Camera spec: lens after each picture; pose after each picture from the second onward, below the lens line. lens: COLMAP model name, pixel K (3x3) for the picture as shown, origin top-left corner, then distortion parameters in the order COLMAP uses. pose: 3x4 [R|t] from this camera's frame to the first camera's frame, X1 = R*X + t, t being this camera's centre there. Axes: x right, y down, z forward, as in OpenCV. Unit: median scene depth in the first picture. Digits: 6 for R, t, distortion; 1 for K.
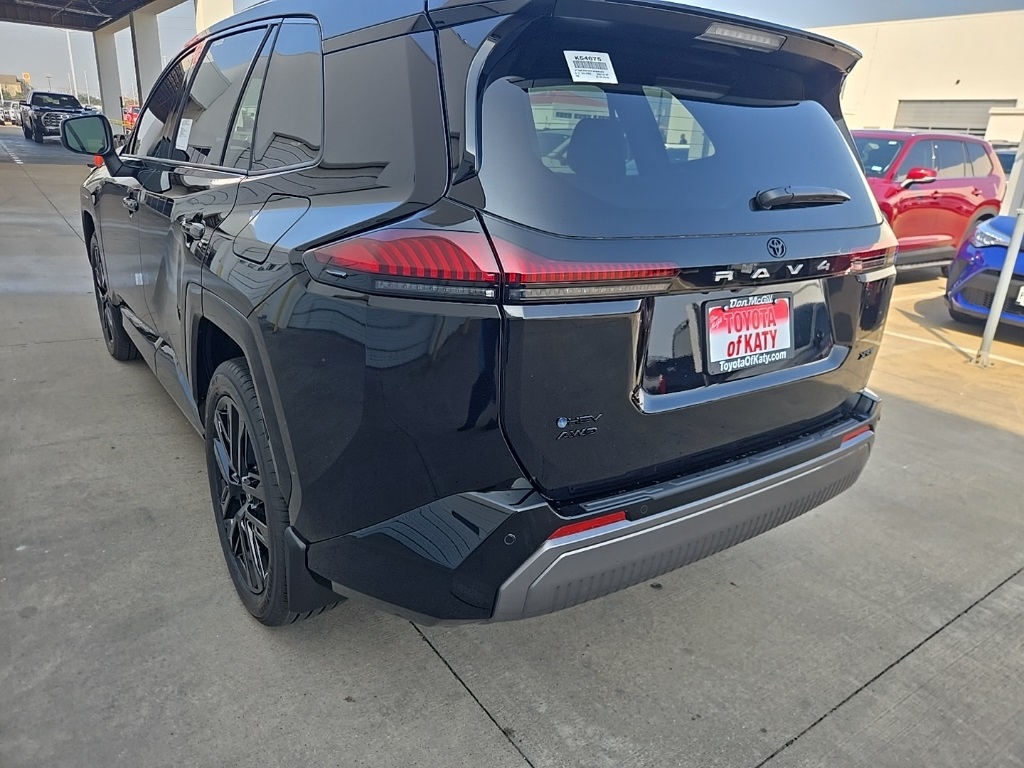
lens RADIAL K [[712.9, 0, 518.0], [0, 712.9, 387.5], [0, 0, 1]] dist [0.060583, -0.042036]
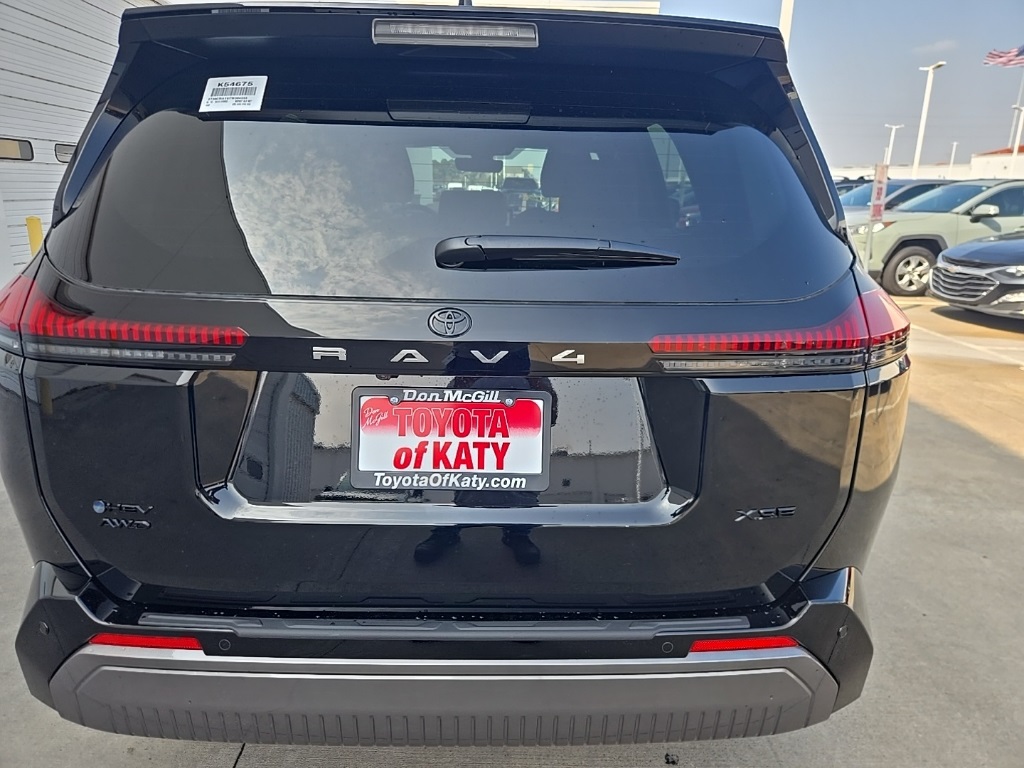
lens RADIAL K [[716.8, 0, 514.8], [0, 716.8, 384.8], [0, 0, 1]] dist [0.066370, -0.050300]
pose [[0.818244, 0.112398, -0.563776, 0.761878], [-0.162422, 0.985944, -0.039169, -0.112630], [0.551449, 0.123620, 0.824998, 0.451976]]
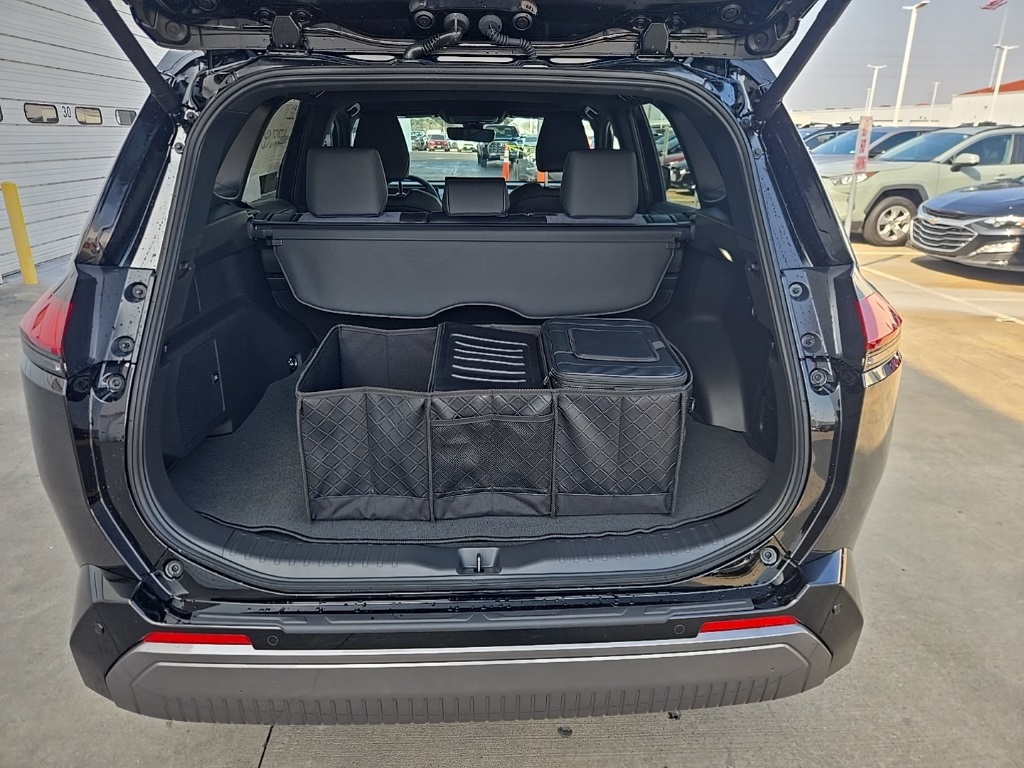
lens RADIAL K [[712.9, 0, 518.0], [0, 712.9, 387.5], [0, 0, 1]] dist [0.060583, -0.042036]
pose [[0.835310, 0.134875, -0.532978, 0.744630], [-0.140259, 0.989641, 0.030617, -0.167206], [0.531587, 0.049180, 0.845575, 0.394732]]
